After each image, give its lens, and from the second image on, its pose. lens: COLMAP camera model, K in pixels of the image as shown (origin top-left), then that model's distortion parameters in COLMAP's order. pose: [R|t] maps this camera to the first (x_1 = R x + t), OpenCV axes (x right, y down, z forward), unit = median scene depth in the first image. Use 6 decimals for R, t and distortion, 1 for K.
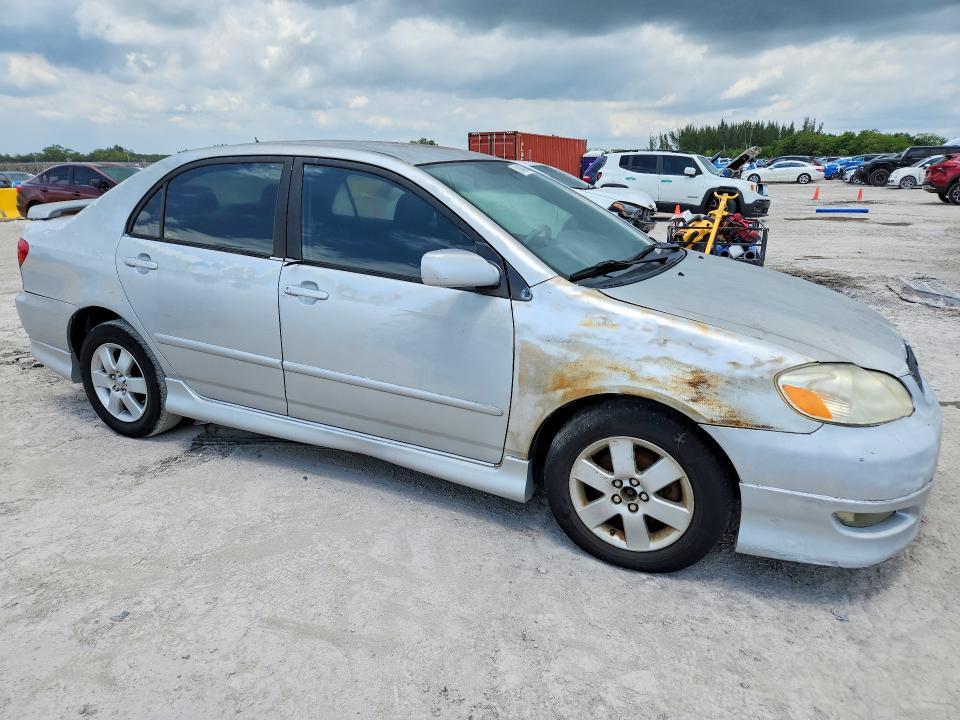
lens RADIAL K [[743.3, 0, 479.4], [0, 743.3, 364.4], [0, 0, 1]] dist [0.074713, -0.078214]
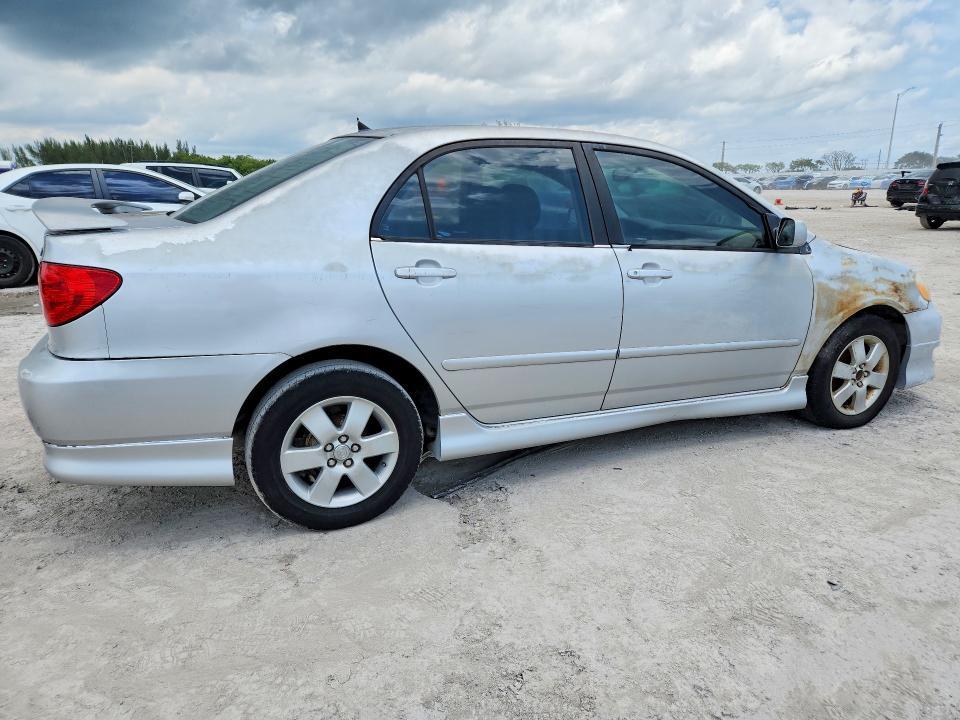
lens RADIAL K [[743.3, 0, 477.2], [0, 743.3, 356.0], [0, 0, 1]] dist [0.074713, -0.078214]
pose [[0.560216, -0.175042, 0.809641, -1.447064], [0.211107, 0.975313, 0.064789, -0.123391], [-0.800995, 0.134625, 0.583338, 0.727444]]
